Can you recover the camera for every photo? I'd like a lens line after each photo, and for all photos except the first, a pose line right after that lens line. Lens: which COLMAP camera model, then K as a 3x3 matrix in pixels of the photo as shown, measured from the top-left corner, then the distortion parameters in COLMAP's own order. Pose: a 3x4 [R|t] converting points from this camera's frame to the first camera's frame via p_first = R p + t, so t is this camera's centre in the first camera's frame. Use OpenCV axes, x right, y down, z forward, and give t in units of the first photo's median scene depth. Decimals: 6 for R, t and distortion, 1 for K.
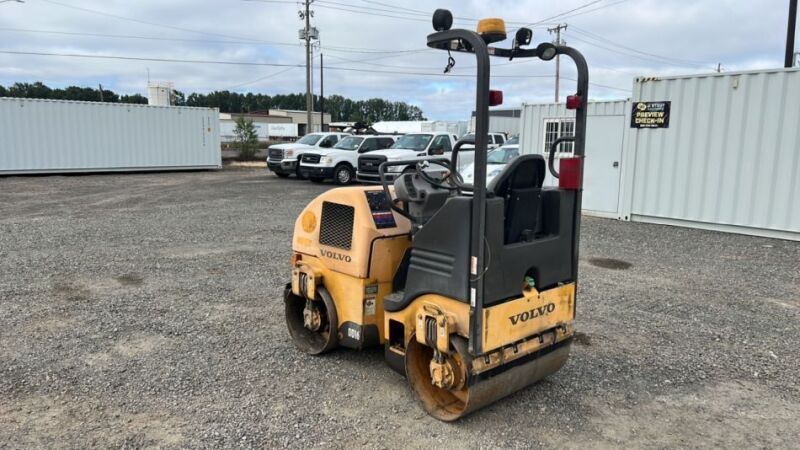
lens RADIAL K [[562.0, 0, 403.4], [0, 562.0, 225.6], [0, 0, 1]] dist [0.077356, -0.088358]
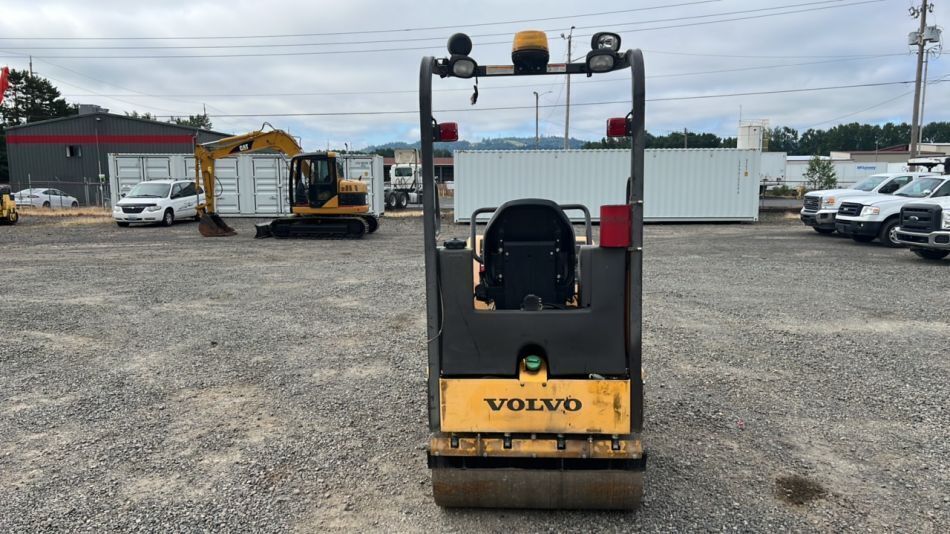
lens RADIAL K [[667.4, 0, 479.1], [0, 667.4, 267.7], [0, 0, 1]] dist [0.077356, -0.088358]
pose [[0.706621, 0.073547, -0.703759, 0.511905], [-0.095732, 0.995376, 0.007901, -0.018823], [0.701086, 0.061789, 0.710394, 0.184197]]
